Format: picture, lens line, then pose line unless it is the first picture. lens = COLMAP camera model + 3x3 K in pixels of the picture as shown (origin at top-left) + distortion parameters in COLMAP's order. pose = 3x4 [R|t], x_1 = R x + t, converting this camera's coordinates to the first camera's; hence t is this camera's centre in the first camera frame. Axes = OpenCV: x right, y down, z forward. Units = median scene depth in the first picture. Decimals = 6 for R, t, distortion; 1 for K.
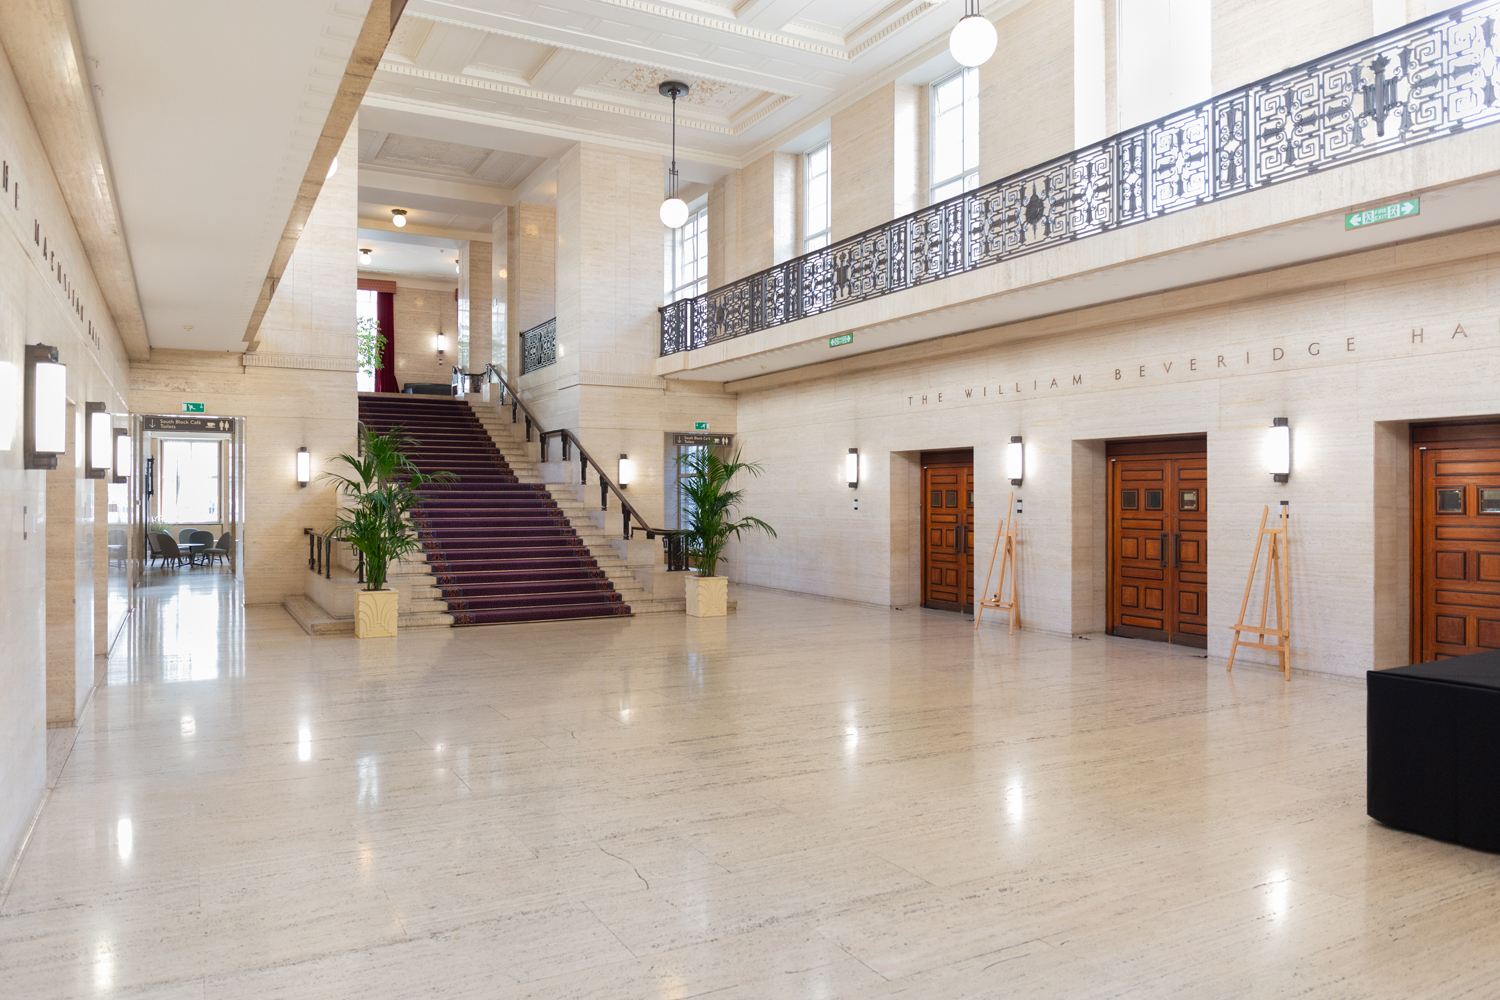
lens RADIAL K [[1042.5, 0, 750.0], [0, 1042.5, 500.0], [0, 0, 1]] dist [0.006150, -0.001750]
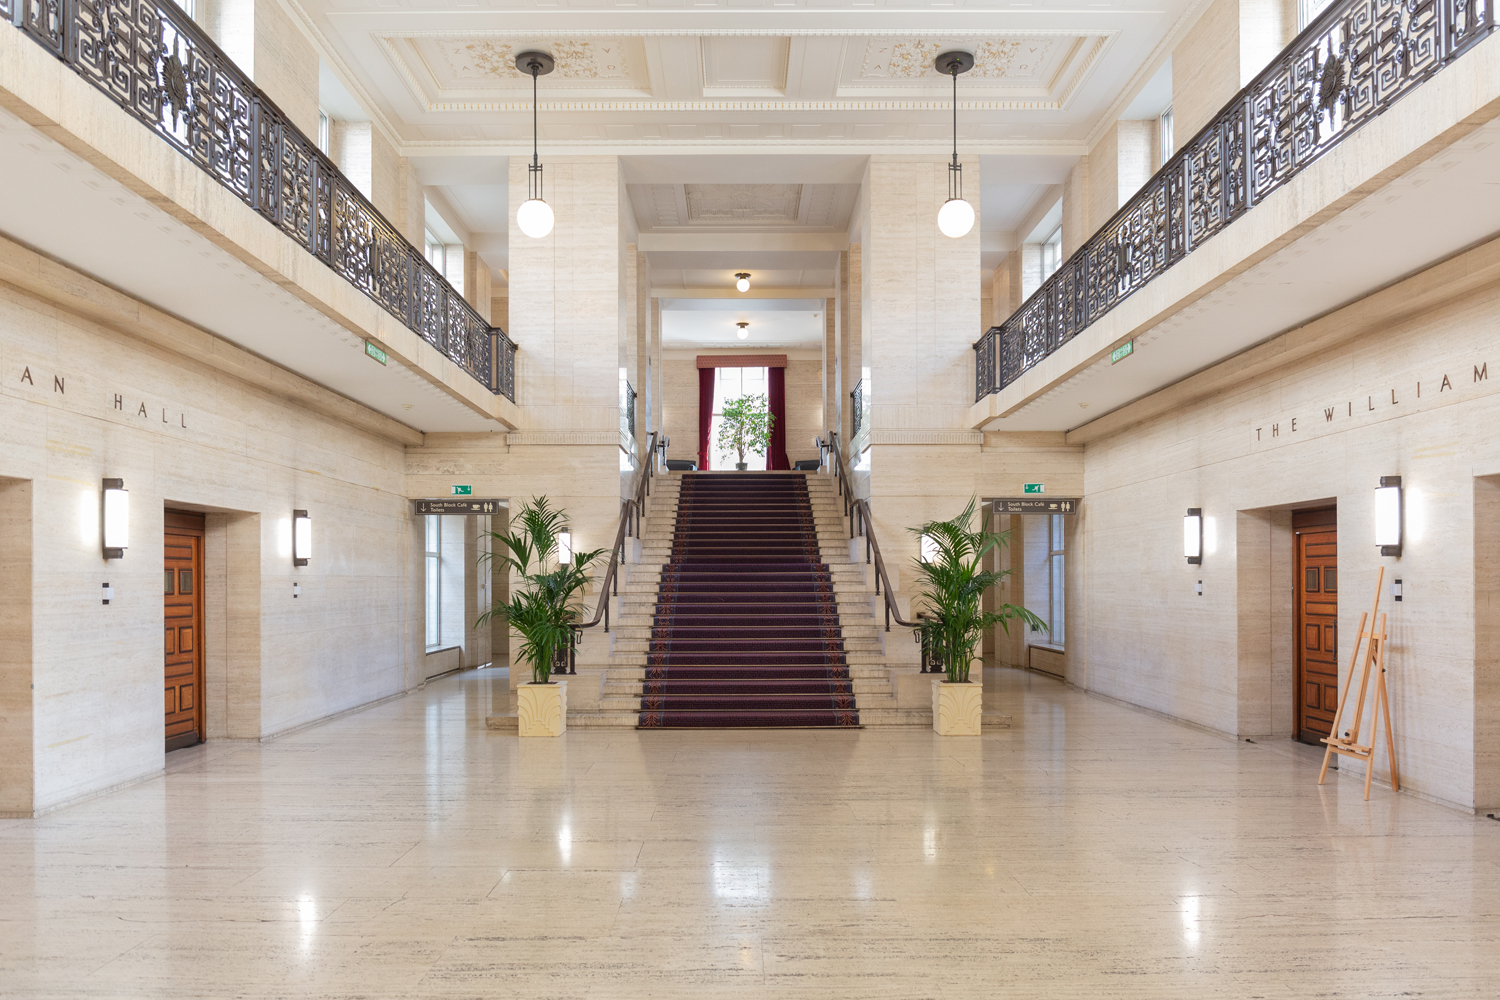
lens RADIAL K [[1081.0, 0, 749.7], [0, 1081.0, 585.2], [0, 0, 1]] dist [-0.006652, -0.009009]
pose [[0.877028, -0.000952, -0.480438, 0.194189], [0.000864, 1.000000, -0.000405, 0.002611], [0.480438, -0.000060, 0.877028, 0.221991]]
